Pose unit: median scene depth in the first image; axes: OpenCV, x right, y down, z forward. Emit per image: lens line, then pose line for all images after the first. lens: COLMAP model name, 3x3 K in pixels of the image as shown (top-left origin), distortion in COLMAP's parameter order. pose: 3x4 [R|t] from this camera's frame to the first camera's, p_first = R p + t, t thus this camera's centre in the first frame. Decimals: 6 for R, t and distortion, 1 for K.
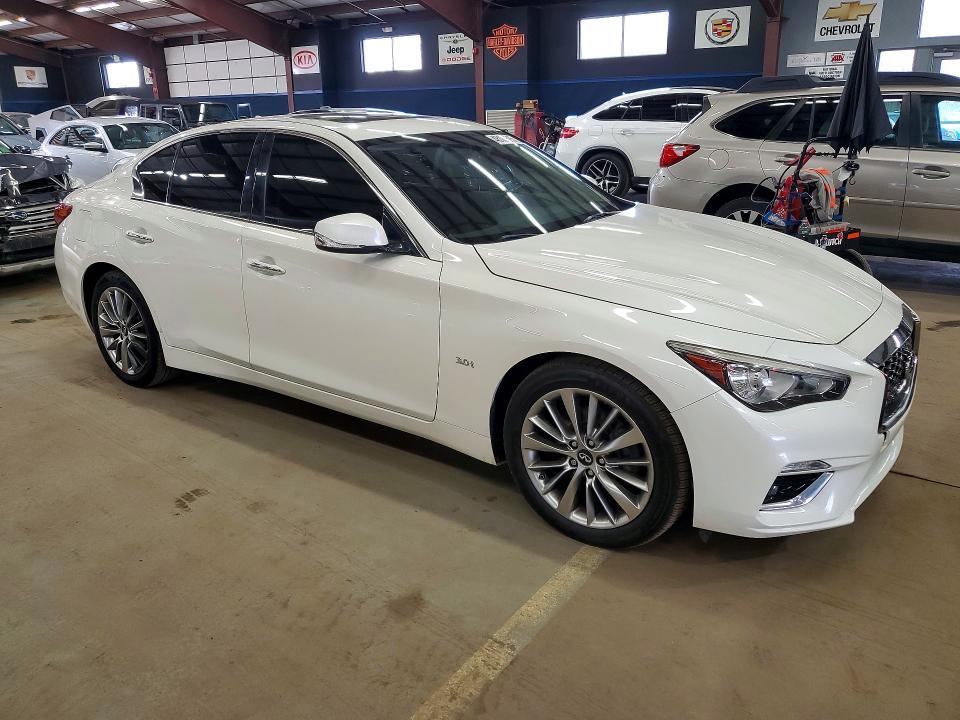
lens RADIAL K [[728.7, 0, 474.0], [0, 728.7, 339.6], [0, 0, 1]] dist [0.004240, 0.011332]
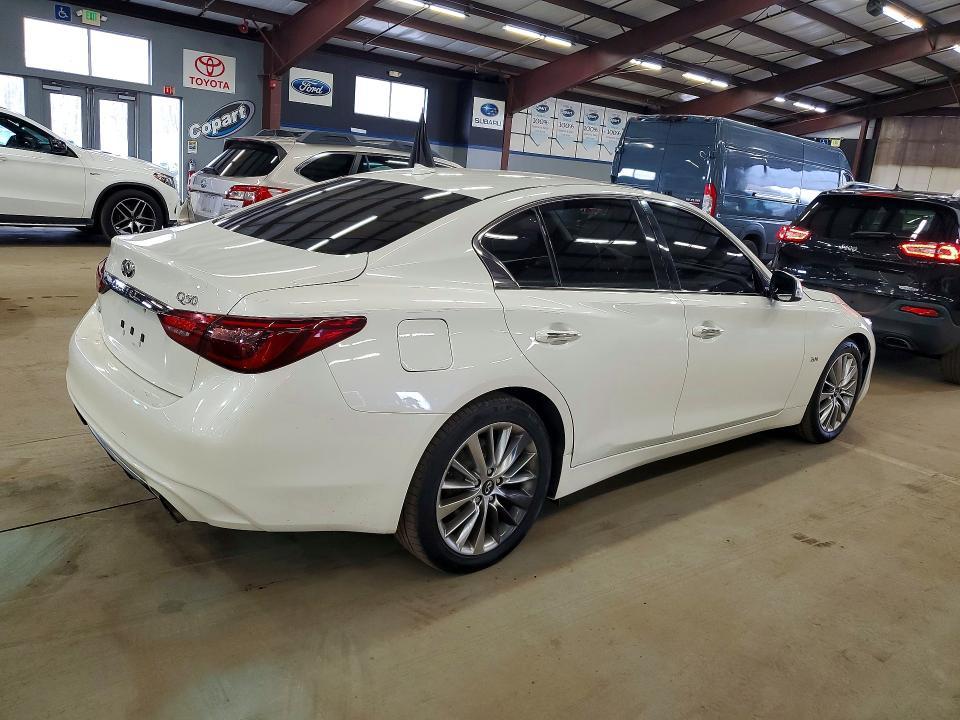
lens RADIAL K [[739.4, 0, 480.2], [0, 739.4, 329.1], [0, 0, 1]] dist [-0.002465, 0.030257]
pose [[0.242533, -0.159597, 0.956926, -0.238891], [0.196325, 0.974041, 0.112693, -0.049615], [-0.950071, 0.160537, 0.267570, 0.175861]]
